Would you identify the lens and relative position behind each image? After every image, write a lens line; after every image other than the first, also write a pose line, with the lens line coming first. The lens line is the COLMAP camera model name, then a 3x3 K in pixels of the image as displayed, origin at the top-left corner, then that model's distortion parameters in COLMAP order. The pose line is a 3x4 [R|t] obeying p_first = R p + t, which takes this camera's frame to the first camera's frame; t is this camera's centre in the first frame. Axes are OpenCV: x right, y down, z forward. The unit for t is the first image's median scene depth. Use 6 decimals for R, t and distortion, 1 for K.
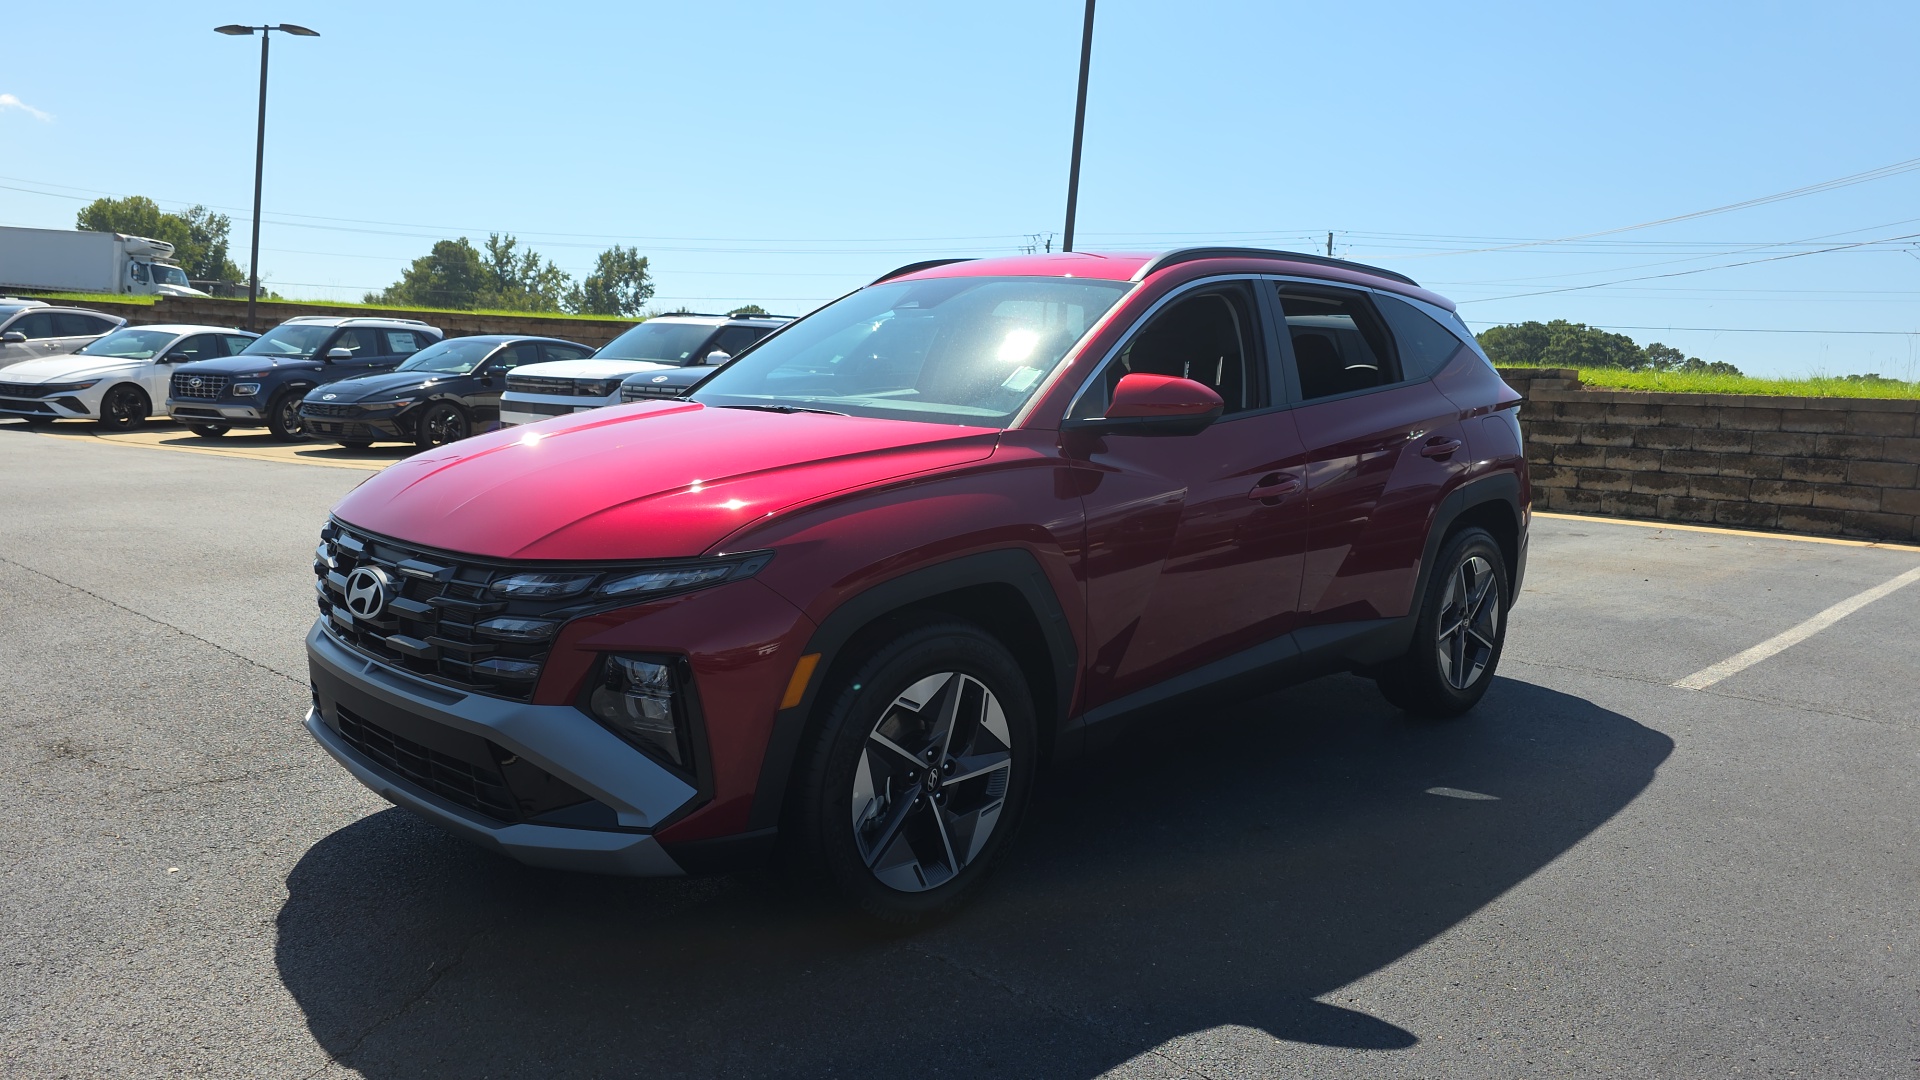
lens RADIAL K [[1296.7, 0, 941.5], [0, 1296.7, 535.8], [0, 0, 1]] dist [0.037094, -0.047249]
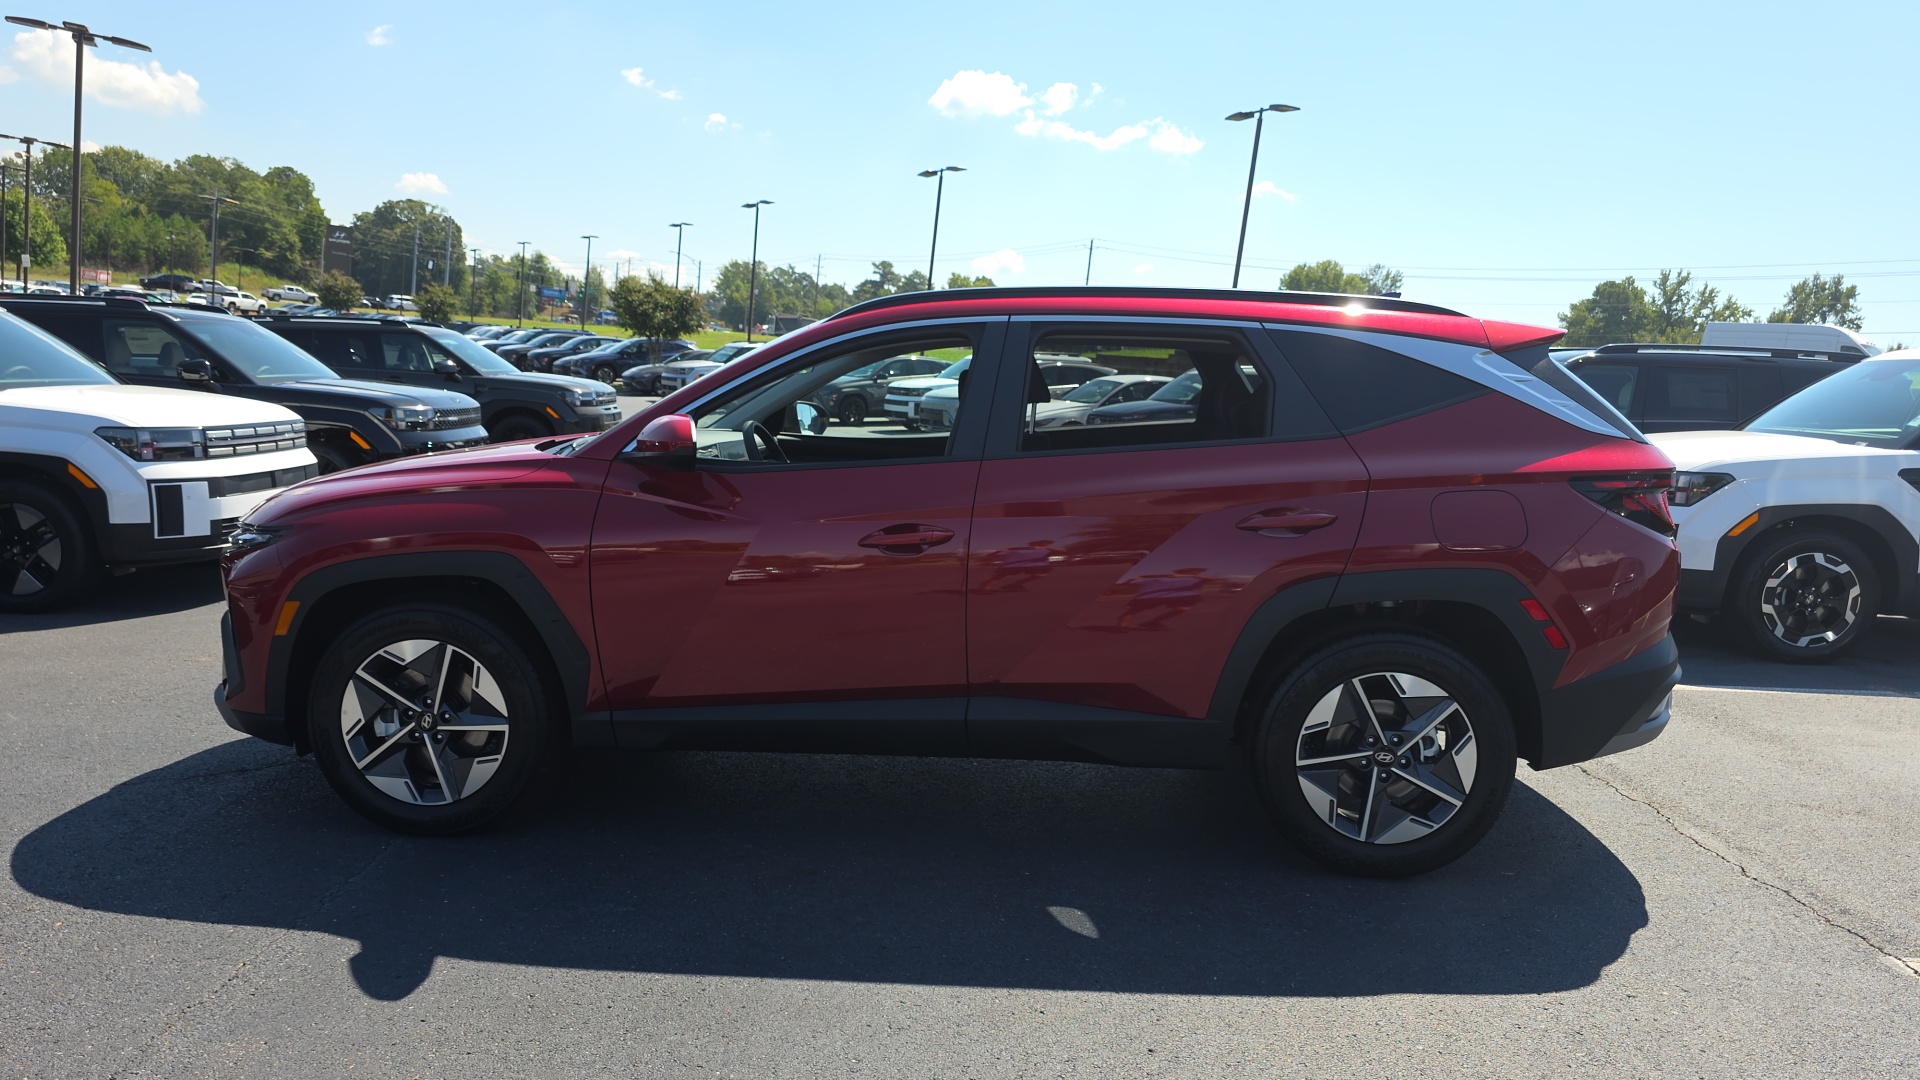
lens RADIAL K [[1296.7, 0, 941.5], [0, 1296.7, 535.8], [0, 0, 1]] dist [0.037094, -0.047249]
pose [[0.675060, 0.081319, -0.733268, 1.256693], [-0.106282, 0.994259, 0.012418, -0.067579], [0.730068, 0.069550, 0.679827, 0.463186]]
